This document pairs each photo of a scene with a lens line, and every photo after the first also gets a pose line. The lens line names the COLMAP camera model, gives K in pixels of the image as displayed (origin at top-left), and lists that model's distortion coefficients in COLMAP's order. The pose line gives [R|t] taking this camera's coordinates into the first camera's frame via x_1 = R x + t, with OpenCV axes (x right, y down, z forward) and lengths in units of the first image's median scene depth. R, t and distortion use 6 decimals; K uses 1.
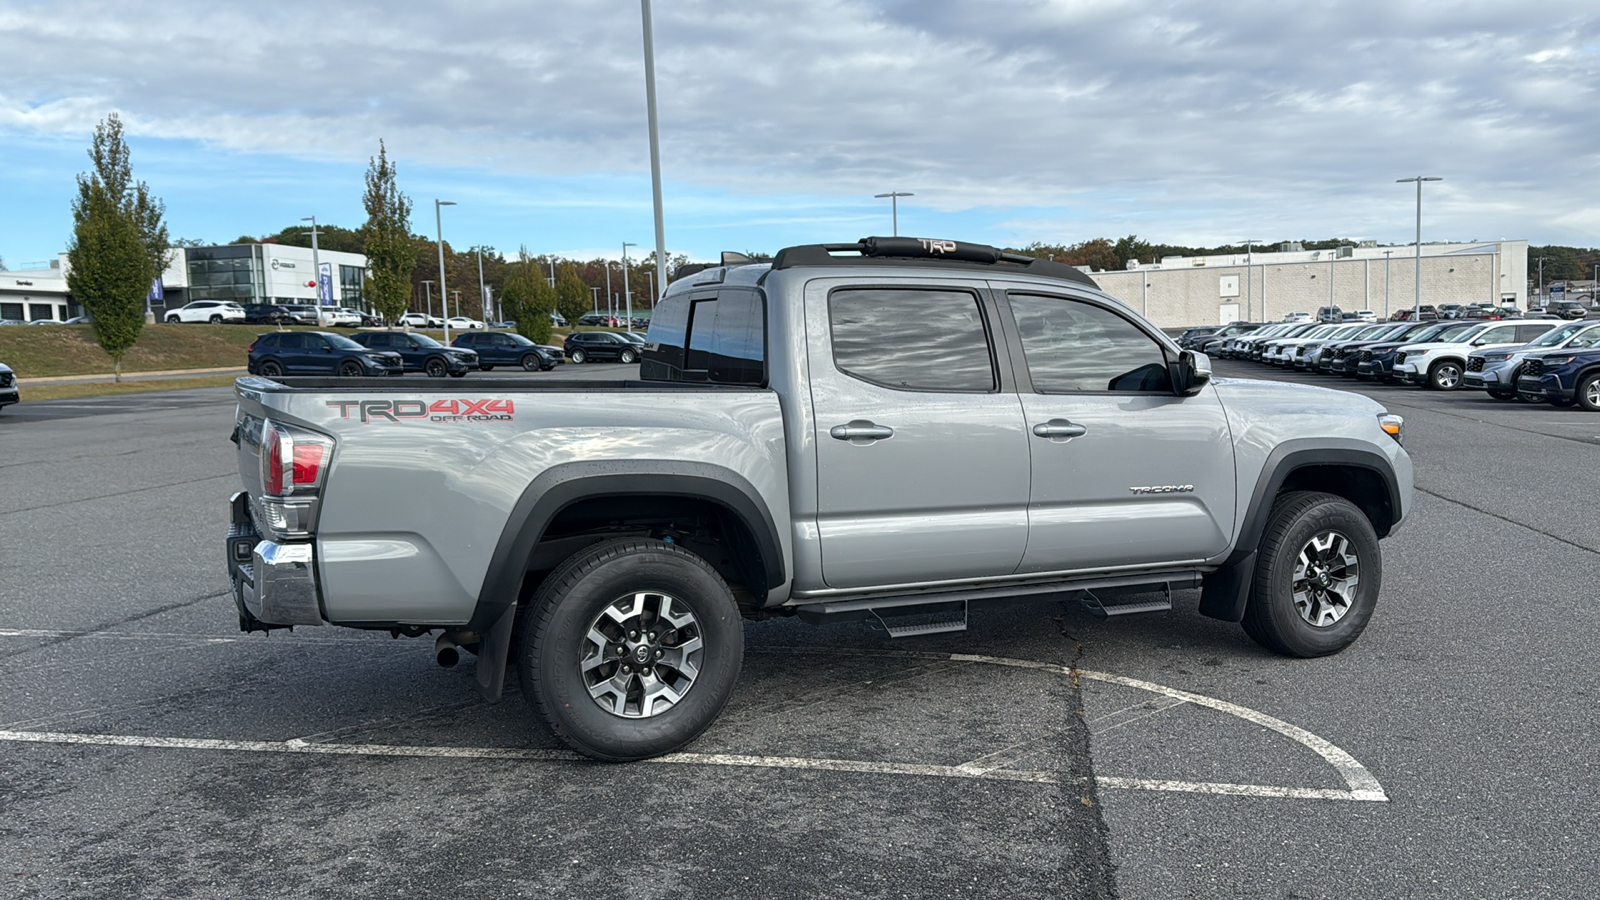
lens RADIAL K [[1266.8, 0, 805.8], [0, 1266.8, 471.7], [0, 0, 1]] dist [0.102859, -0.126624]
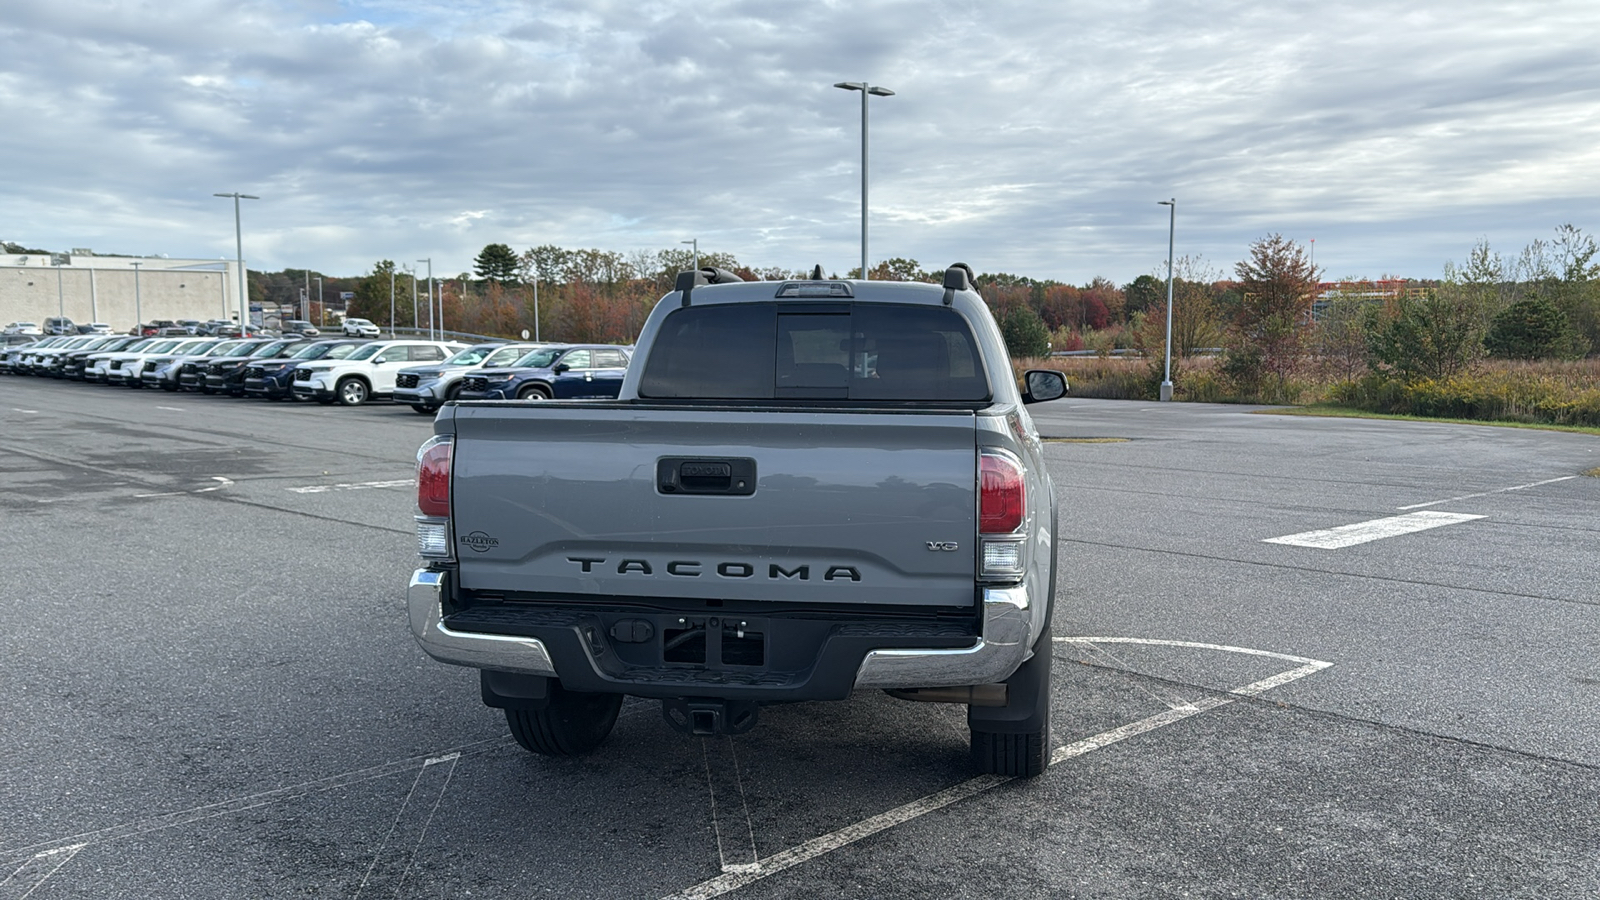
lens RADIAL K [[1291.1, 0, 817.8], [0, 1291.1, 471.1], [0, 0, 1]] dist [0.144634, -0.250794]
pose [[0.585595, -0.058663, 0.808478, -0.873181], [0.070514, 0.997284, 0.021288, -0.037451], [-0.807531, 0.044543, 0.588141, 0.427351]]
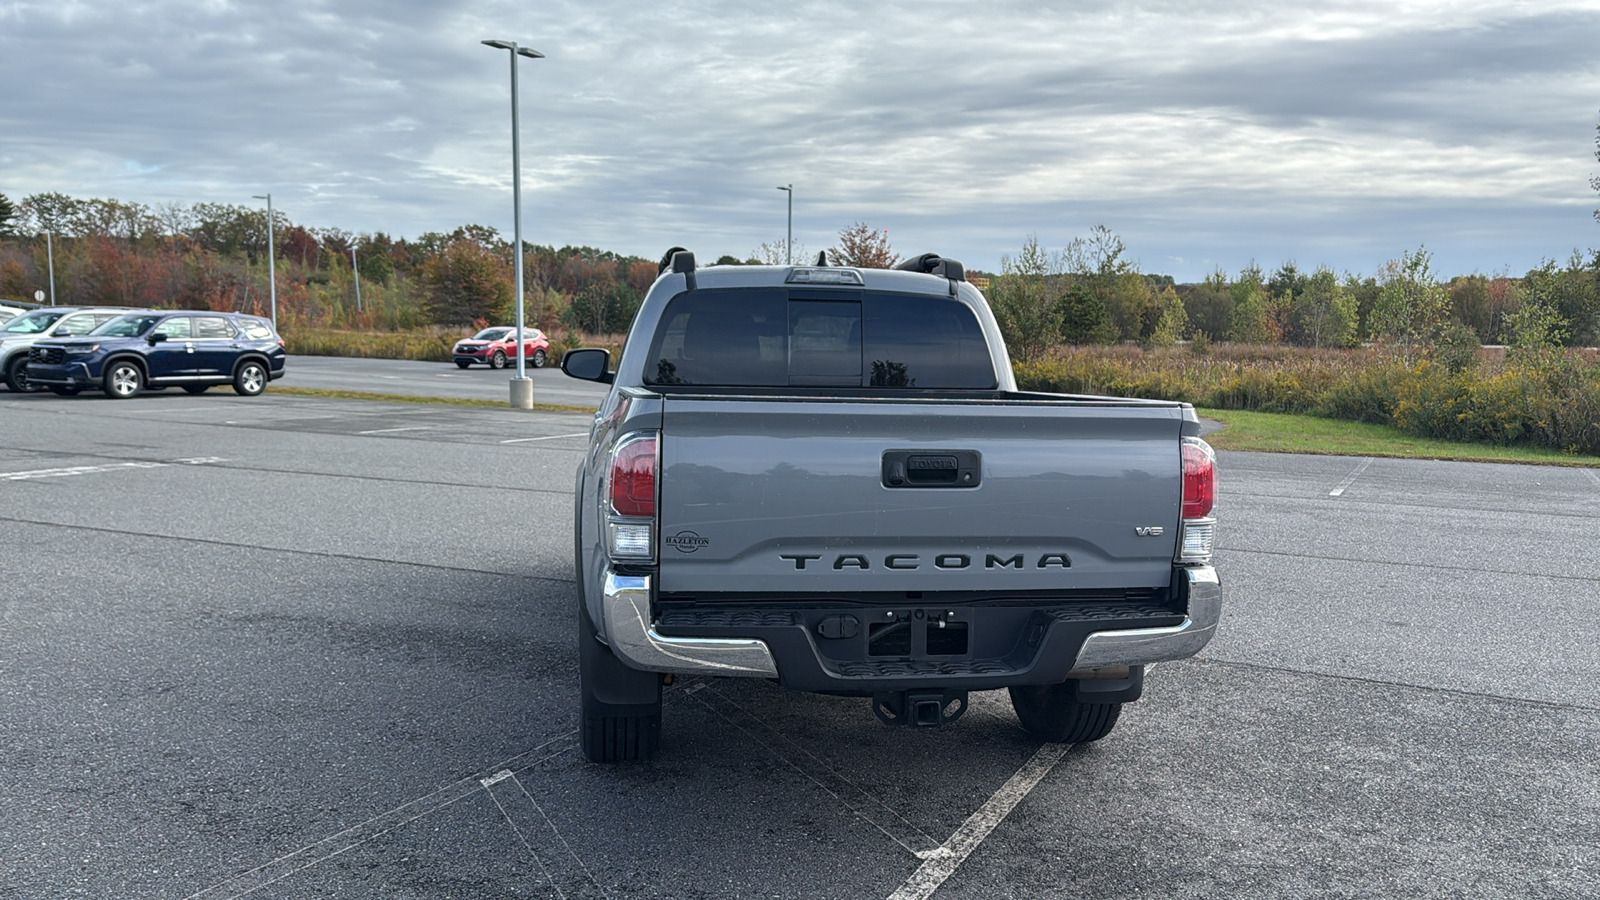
lens RADIAL K [[1294.0, 0, 829.4], [0, 1294.0, 487.1], [0, 0, 1]] dist [0.145230, -0.241313]
pose [[0.288856, -0.093468, 0.952799, -1.019047], [0.072662, 0.994493, 0.075530, -0.069353], [-0.954611, 0.047415, 0.294057, 0.715056]]
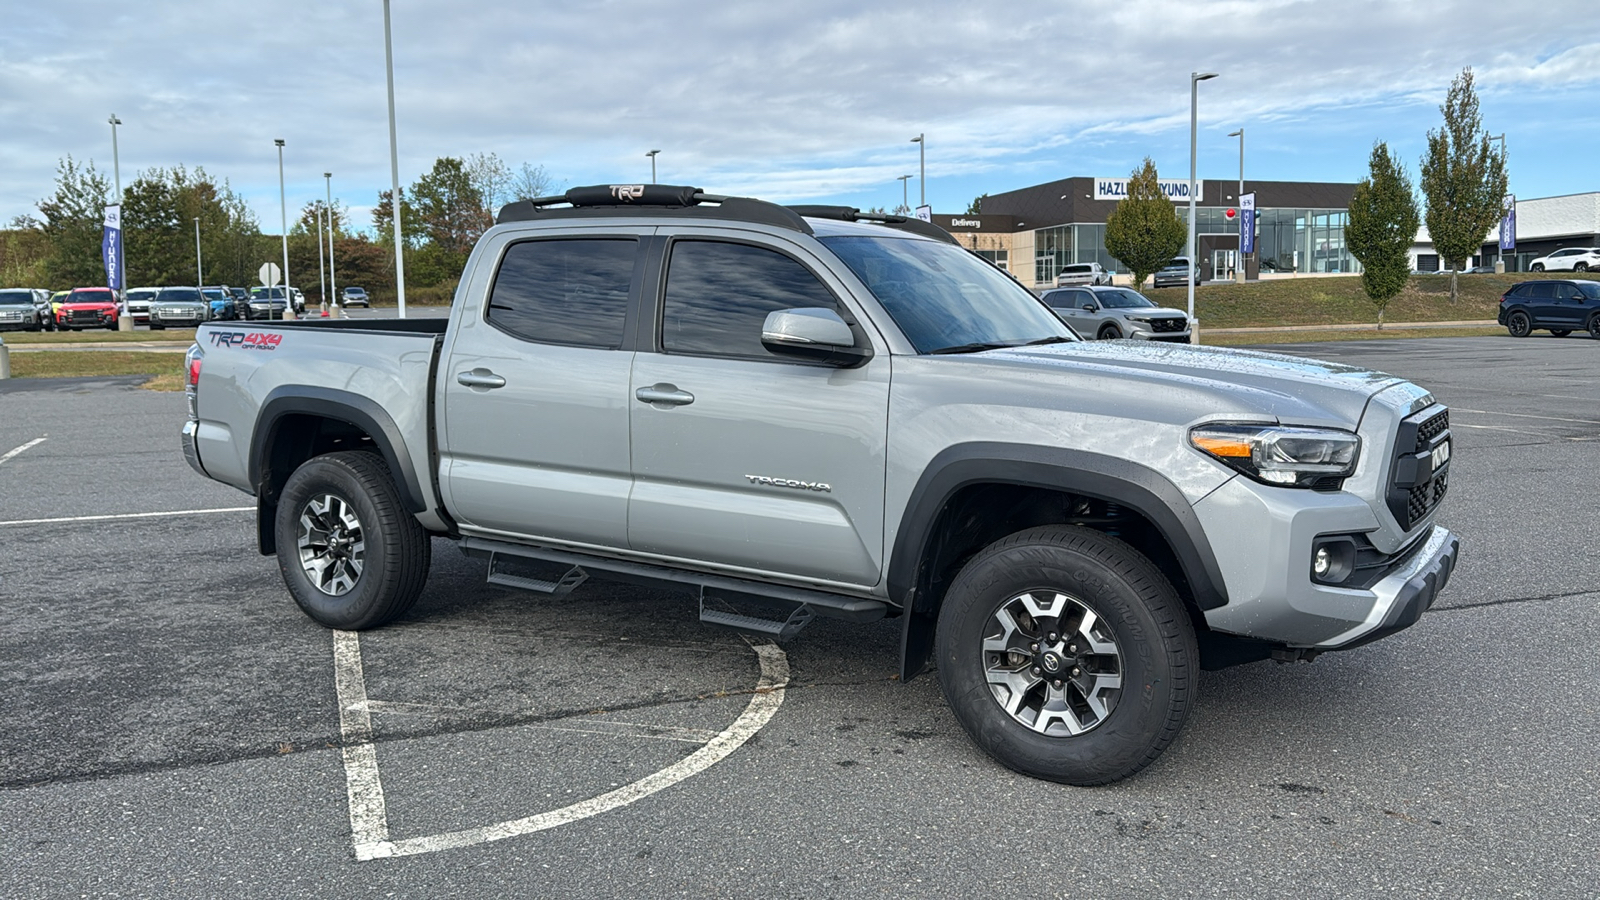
lens RADIAL K [[1267.9, 0, 863.0], [0, 1267.9, 443.2], [0, 0, 1]] dist [0.131878, -0.243444]
pose [[0.530753, 0.102960, -0.841250, 0.970841], [-0.088307, 0.993909, 0.065930, -0.067496], [0.842914, 0.039295, 0.536612, 0.620248]]
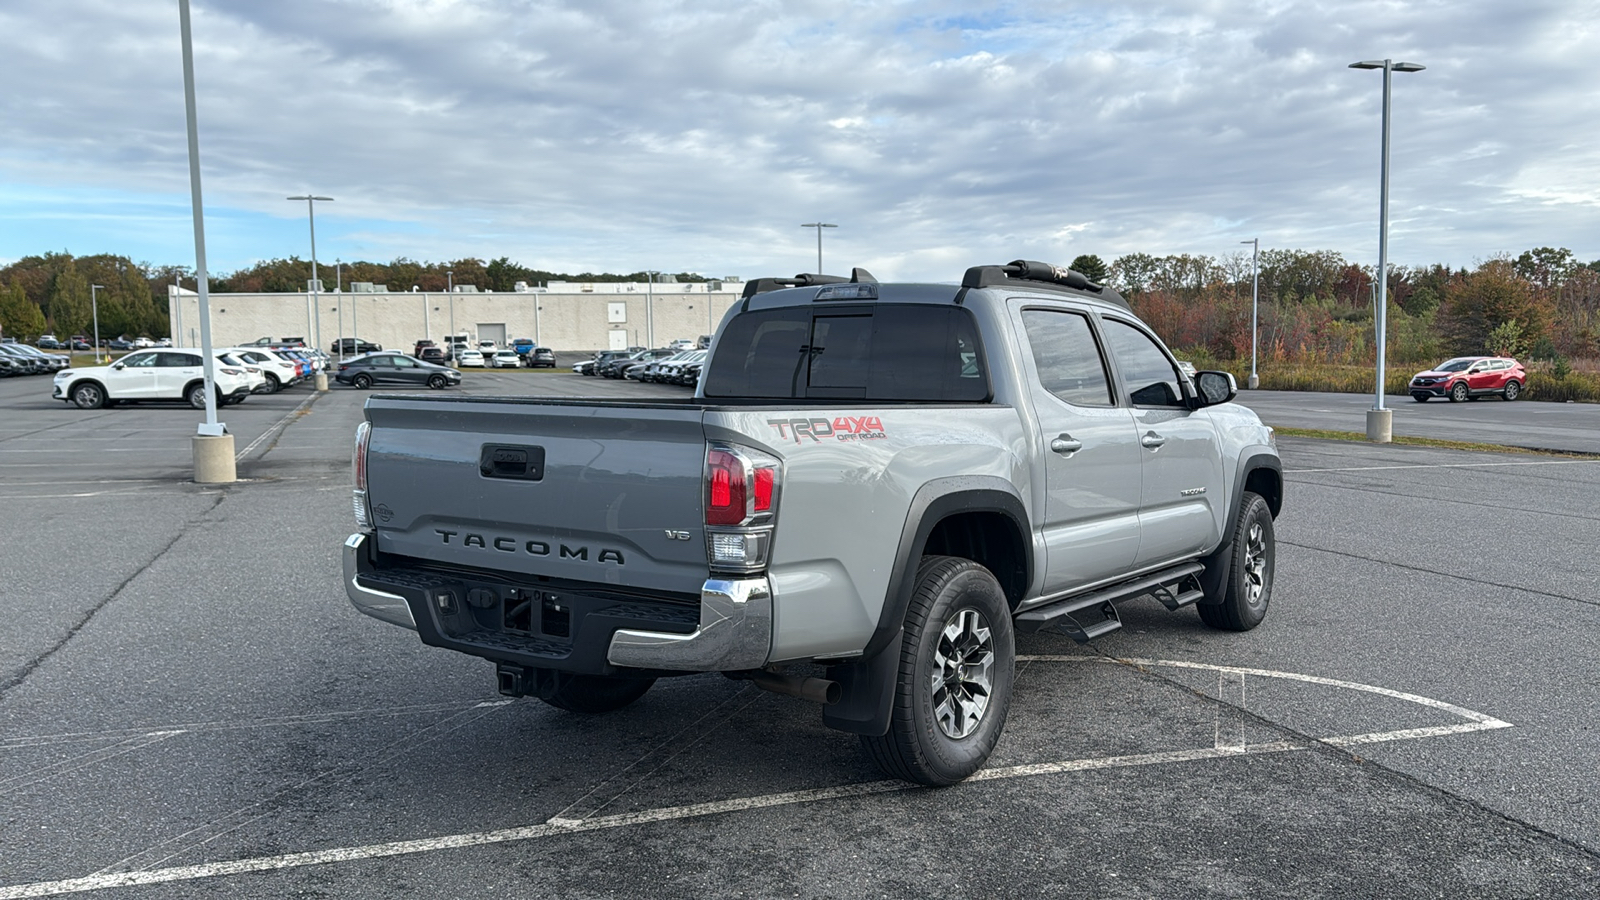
lens RADIAL K [[1280.7, 0, 814.9], [0, 1280.7, 461.3], [0, 0, 1]] dist [0.146921, -0.252627]
pose [[0.881970, -0.025489, 0.470615, -0.569139], [0.037976, 0.999133, -0.017056, -0.006484], [-0.469772, 0.032915, 0.882174, 0.135526]]
